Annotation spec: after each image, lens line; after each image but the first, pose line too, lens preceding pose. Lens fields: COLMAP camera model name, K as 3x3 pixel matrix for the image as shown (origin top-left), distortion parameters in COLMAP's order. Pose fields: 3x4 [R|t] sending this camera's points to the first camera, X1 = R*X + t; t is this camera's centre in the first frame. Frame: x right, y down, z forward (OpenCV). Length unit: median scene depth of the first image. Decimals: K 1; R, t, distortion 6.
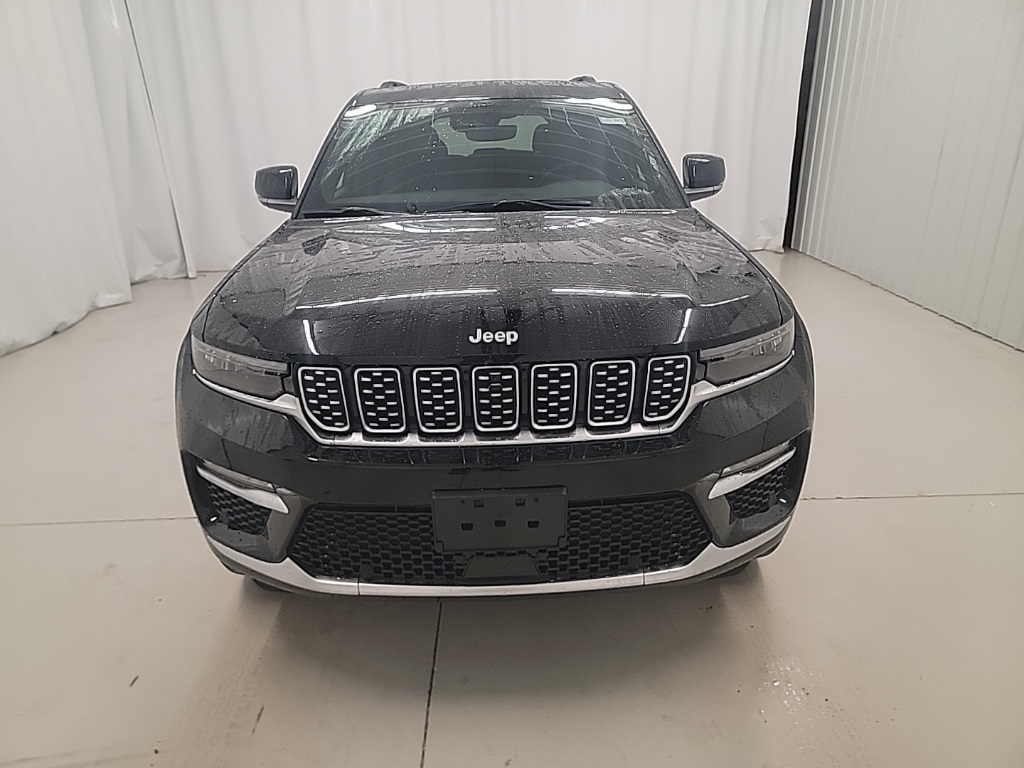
lens RADIAL K [[815.6, 0, 510.9], [0, 815.6, 413.6], [0, 0, 1]] dist [0.105673, -0.128236]
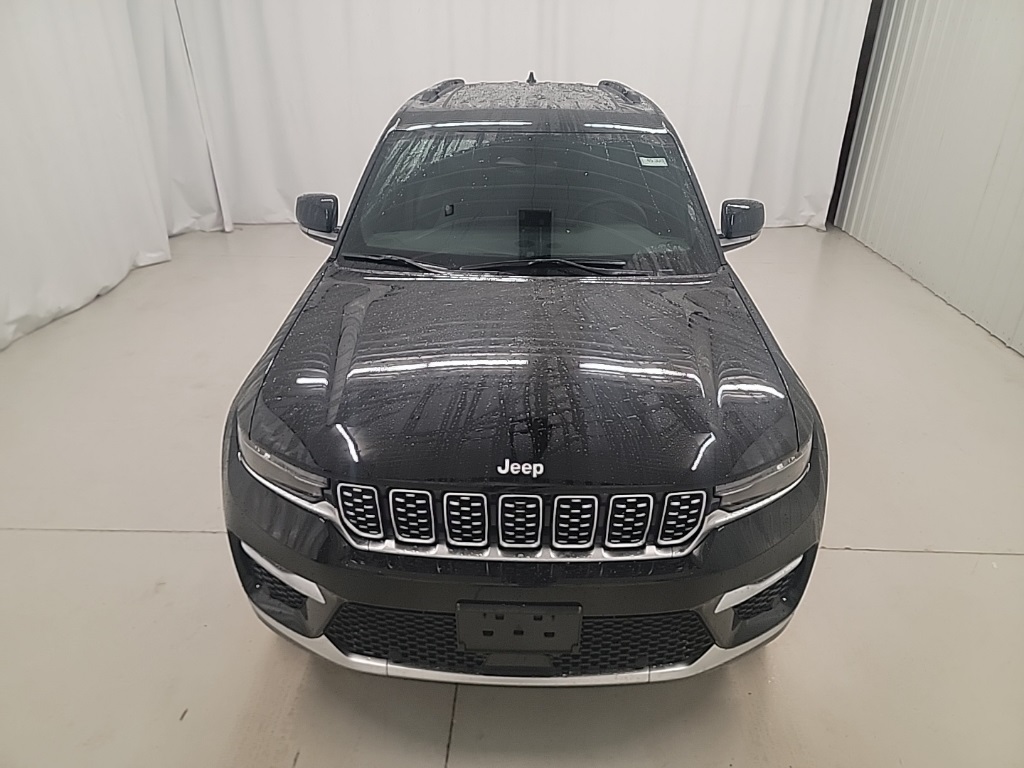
lens RADIAL K [[815.6, 0, 510.9], [0, 815.6, 413.6], [0, 0, 1]] dist [0.105673, -0.128236]
pose [[0.998266, 0.050811, -0.029708, -0.005351], [-0.046679, 0.990902, 0.126229, -0.272620], [0.035851, -0.124624, 0.991556, -0.039972]]
